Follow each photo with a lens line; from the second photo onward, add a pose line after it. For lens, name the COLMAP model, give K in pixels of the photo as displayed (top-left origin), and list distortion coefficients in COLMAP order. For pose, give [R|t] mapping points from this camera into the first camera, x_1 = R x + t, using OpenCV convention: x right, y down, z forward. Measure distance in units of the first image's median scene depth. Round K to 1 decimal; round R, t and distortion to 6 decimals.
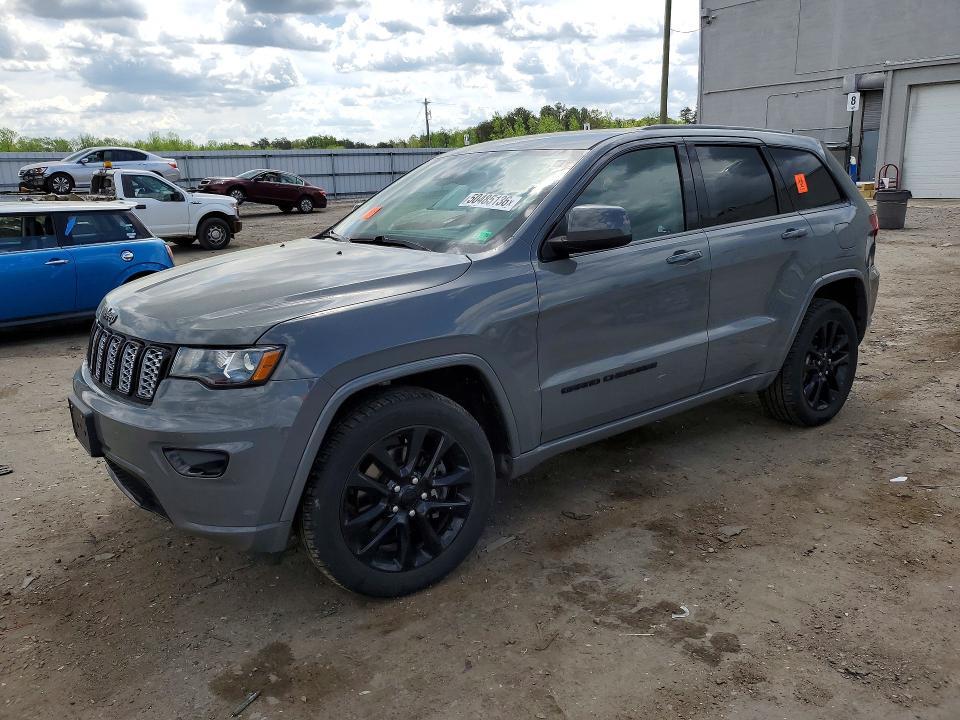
lens RADIAL K [[756.0, 0, 480.0], [0, 756.0, 360.0], [0, 0, 1]] dist [0.000931, 0.002553]
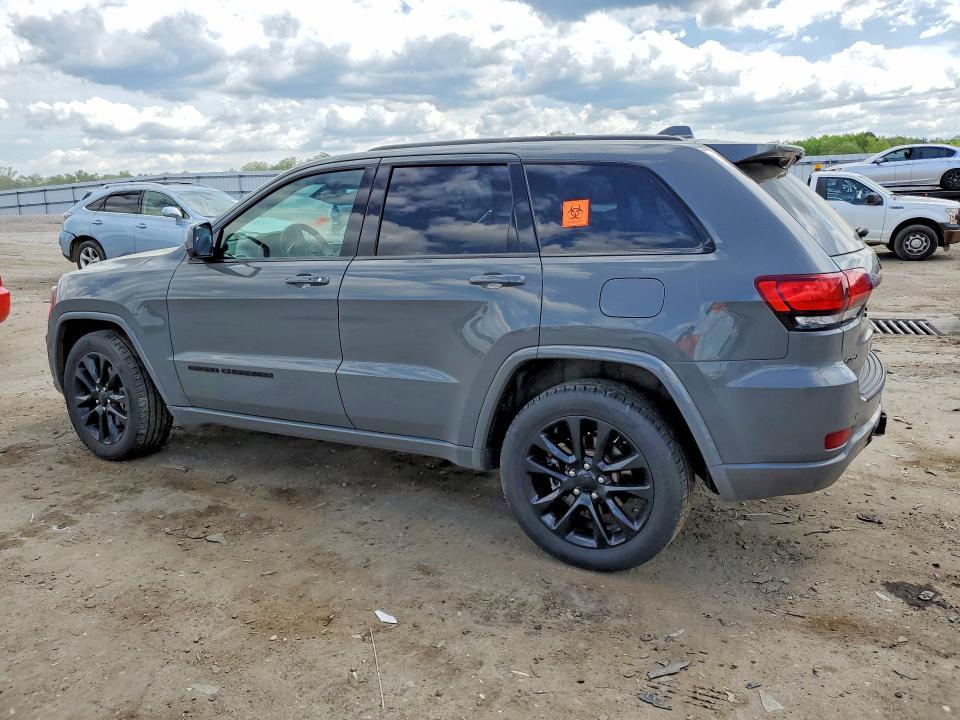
lens RADIAL K [[779.9, 0, 480.0], [0, 779.9, 360.0], [0, 0, 1]] dist [0.034522, 0.001305]
pose [[0.382568, 0.202914, -0.901370, 1.328809], [-0.205630, 0.969816, 0.131047, -0.219348], [0.900754, 0.135214, 0.412746, 0.798648]]
